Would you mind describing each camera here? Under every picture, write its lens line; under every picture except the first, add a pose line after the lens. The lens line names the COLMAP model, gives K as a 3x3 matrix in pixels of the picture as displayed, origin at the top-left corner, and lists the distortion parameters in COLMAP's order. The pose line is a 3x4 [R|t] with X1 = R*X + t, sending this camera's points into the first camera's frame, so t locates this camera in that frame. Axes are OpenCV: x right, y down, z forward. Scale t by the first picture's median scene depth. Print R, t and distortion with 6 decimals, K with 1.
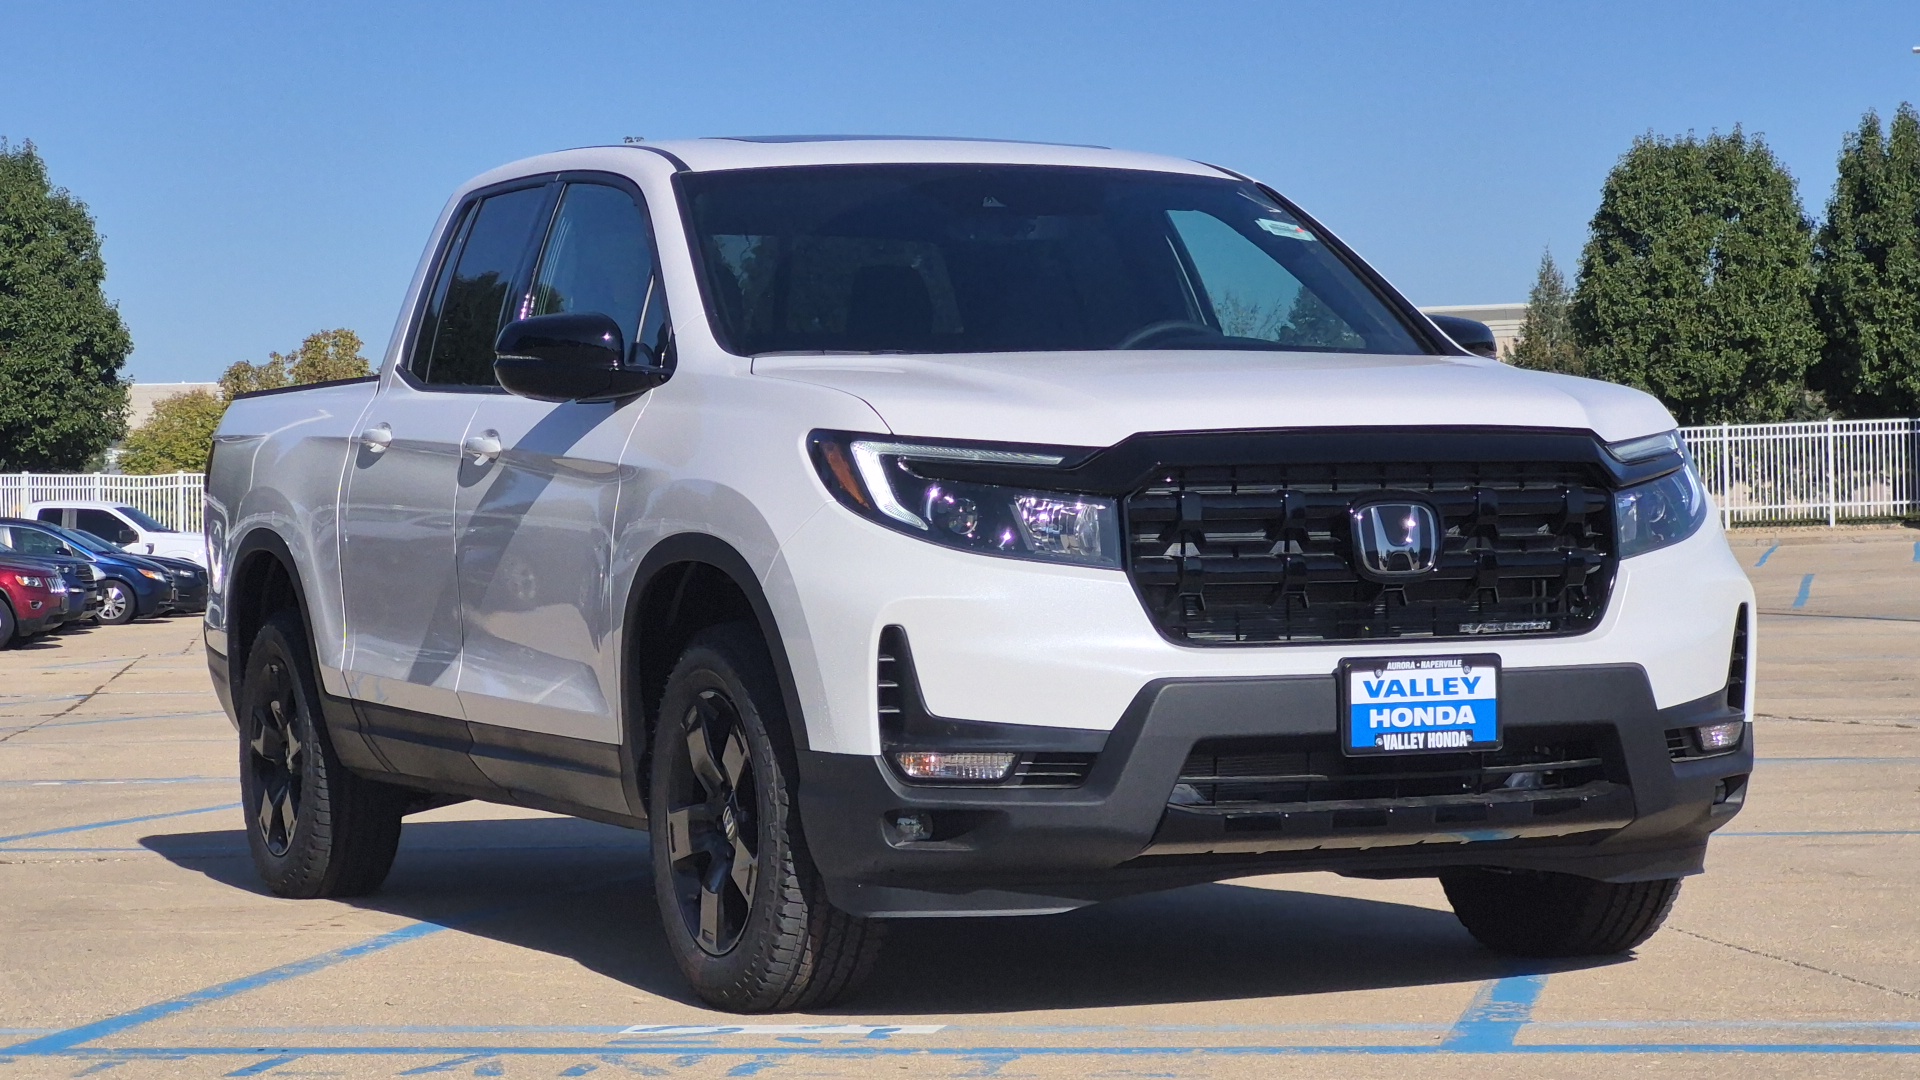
lens RADIAL K [[4483.6, 0, 965.1], [0, 4483.6, 542.7], [0, 0, 1]] dist [0.023408, 0.000000]
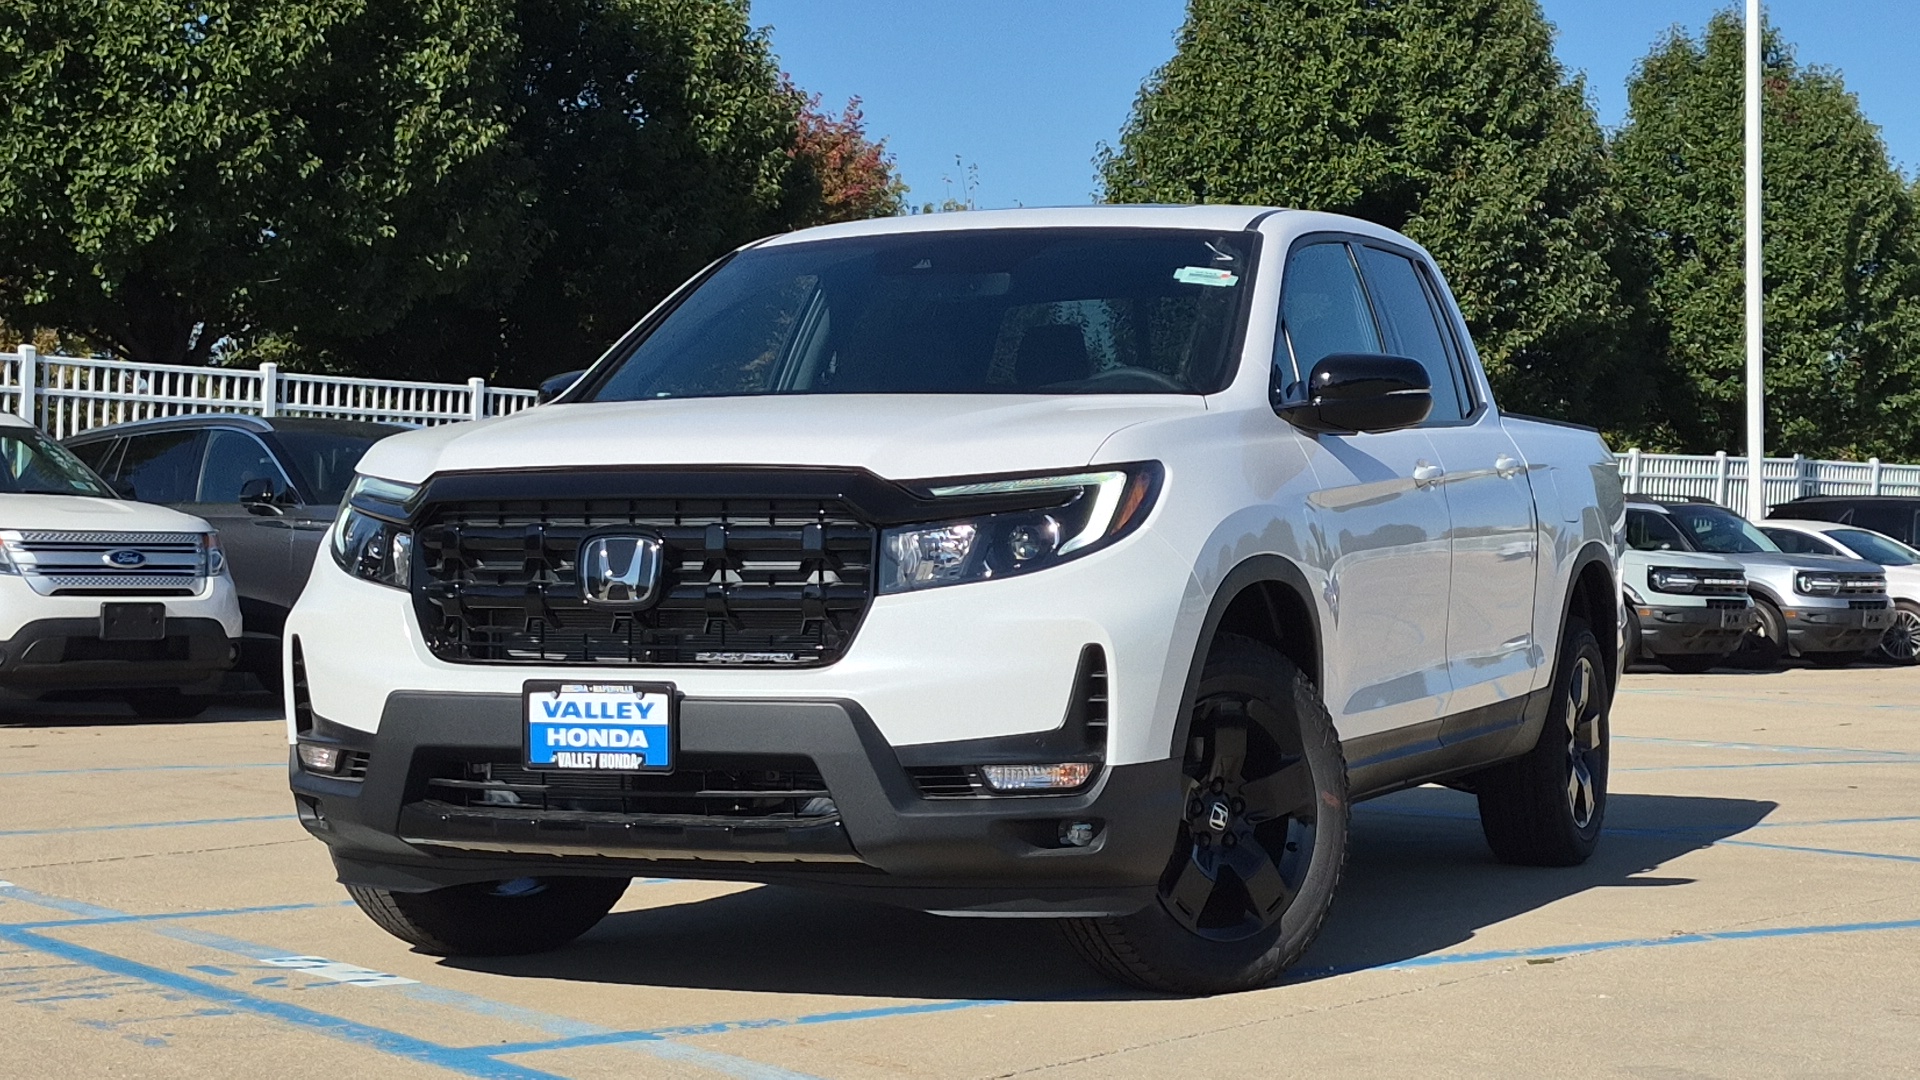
lens RADIAL K [[3255.5, 0, 954.5], [0, 3255.5, 542.0], [0, 0, 1]] dist [0.087201, 0.000000]
pose [[0.693029, 0.015135, -0.720751, 0.714405], [-0.014412, 0.999871, 0.007139, -0.014389], [0.720766, 0.005440, 0.693157, 0.522577]]
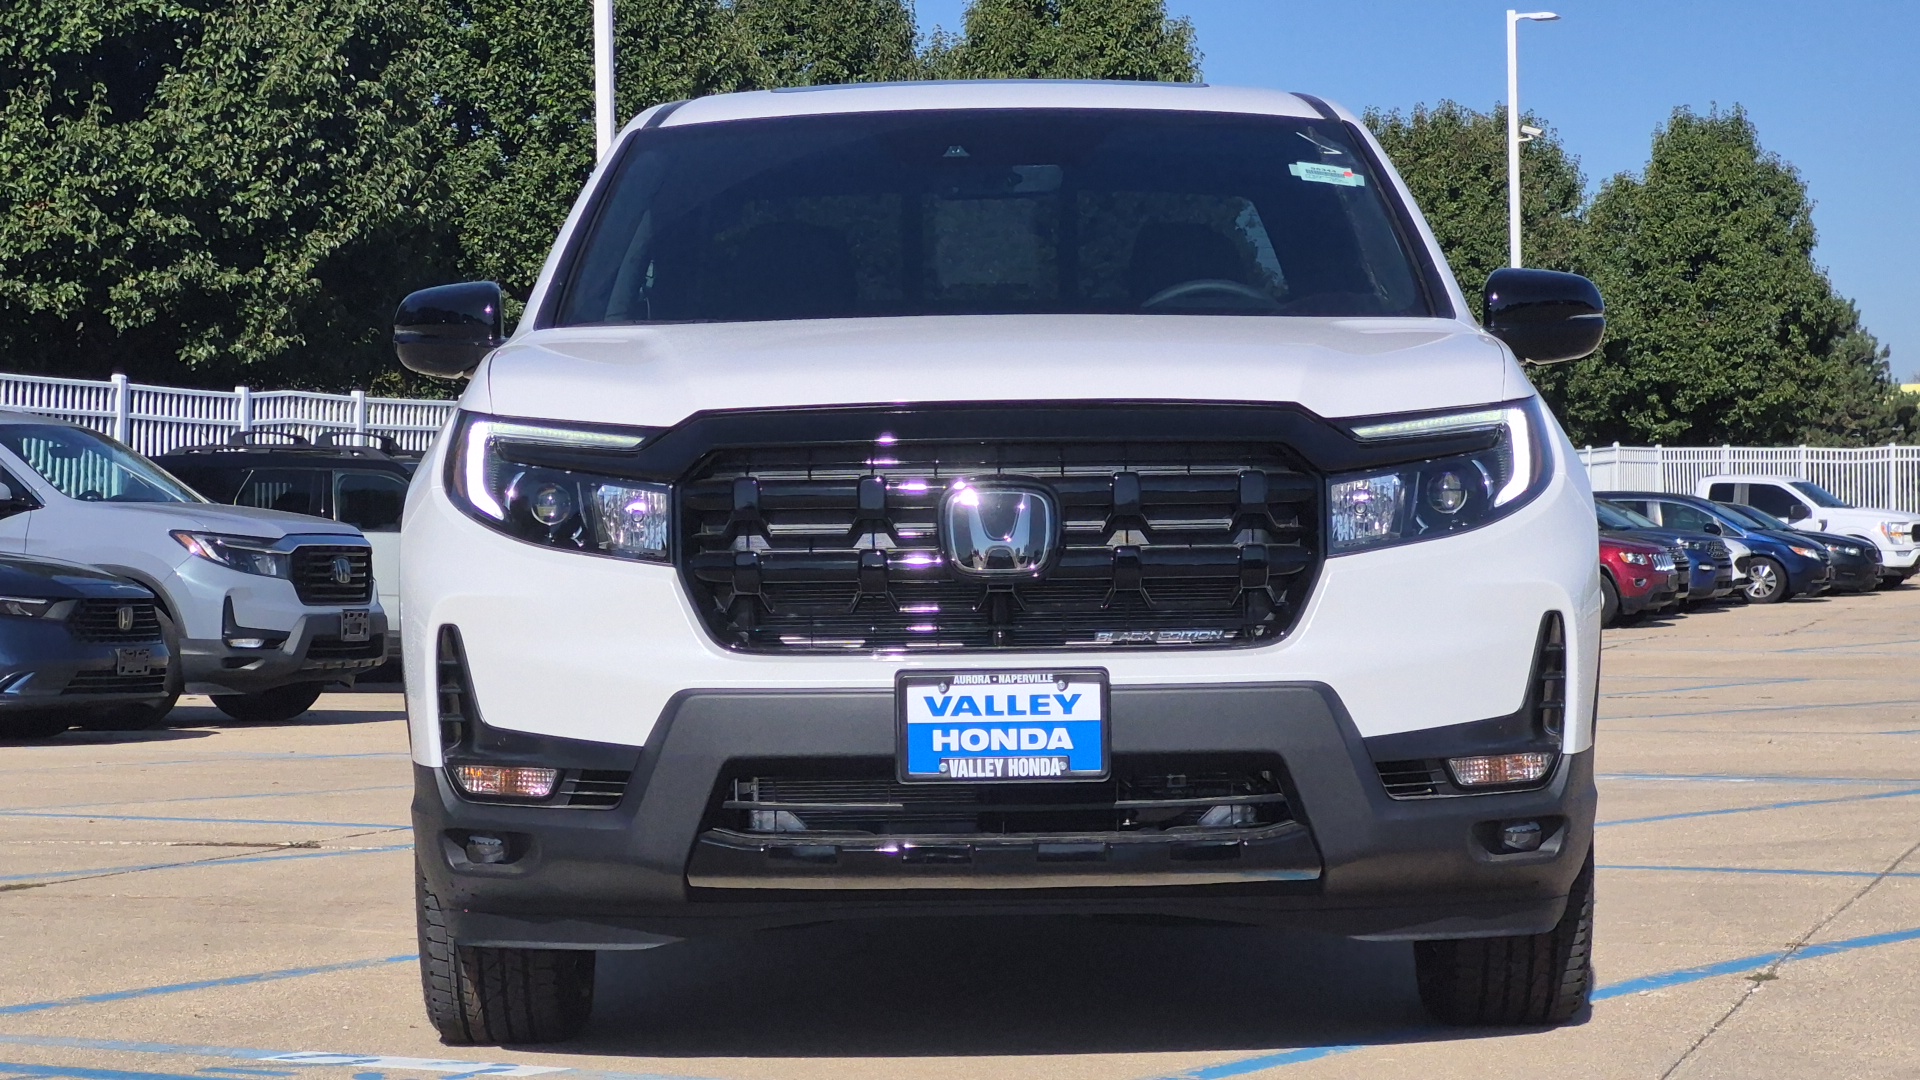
lens RADIAL K [[4605.0, 0, 959.5], [0, 4605.0, 547.1], [0, 0, 1]] dist [-0.008972, 0.000000]
pose [[0.912021, 0.007030, -0.410083, 0.453933], [-0.004323, 0.999962, 0.007527, -0.004621], [0.410120, -0.005092, 0.912017, 0.191745]]
